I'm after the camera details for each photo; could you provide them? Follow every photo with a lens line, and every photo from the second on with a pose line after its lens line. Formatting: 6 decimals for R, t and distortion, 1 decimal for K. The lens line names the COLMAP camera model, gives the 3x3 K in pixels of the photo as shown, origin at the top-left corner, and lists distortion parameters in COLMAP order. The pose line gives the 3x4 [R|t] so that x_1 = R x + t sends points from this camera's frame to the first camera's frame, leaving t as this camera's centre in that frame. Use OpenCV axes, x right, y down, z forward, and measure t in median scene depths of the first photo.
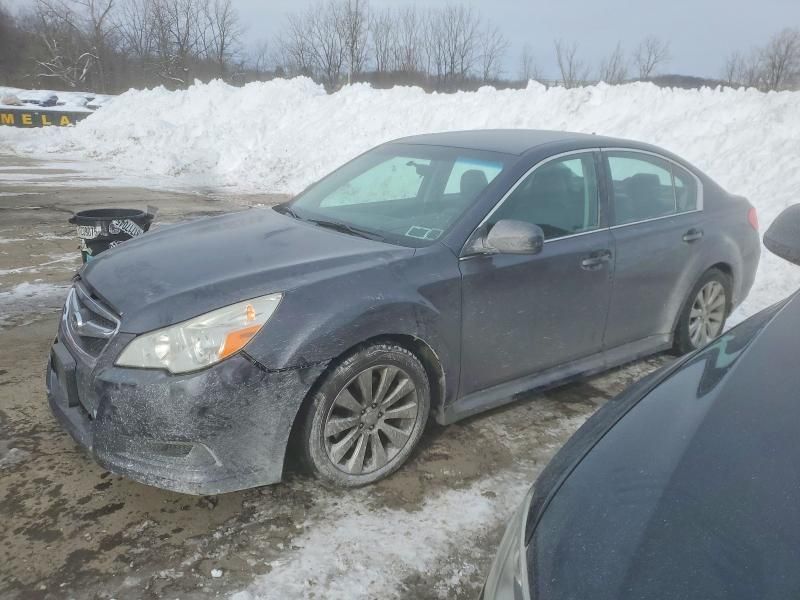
lens RADIAL K [[619.3, 0, 400.0], [0, 619.3, 300.0], [0, 0, 1]] dist [0.009533, 0.016805]
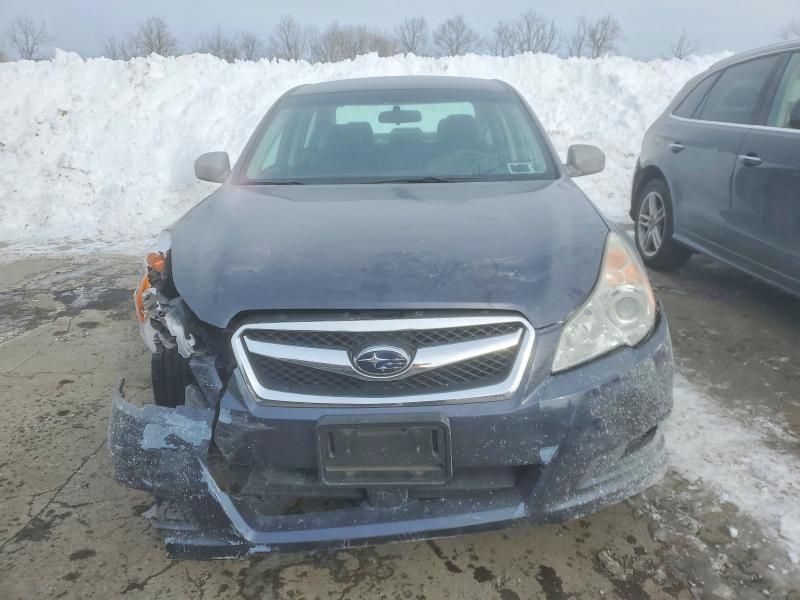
lens RADIAL K [[619.3, 0, 400.0], [0, 619.3, 300.0], [0, 0, 1]] dist [0.009533, 0.016805]
pose [[0.632808, -0.273869, 0.724258, -1.066476], [0.260484, 0.956140, 0.133959, -0.116487], [-0.729179, 0.103887, 0.676392, 0.649379]]
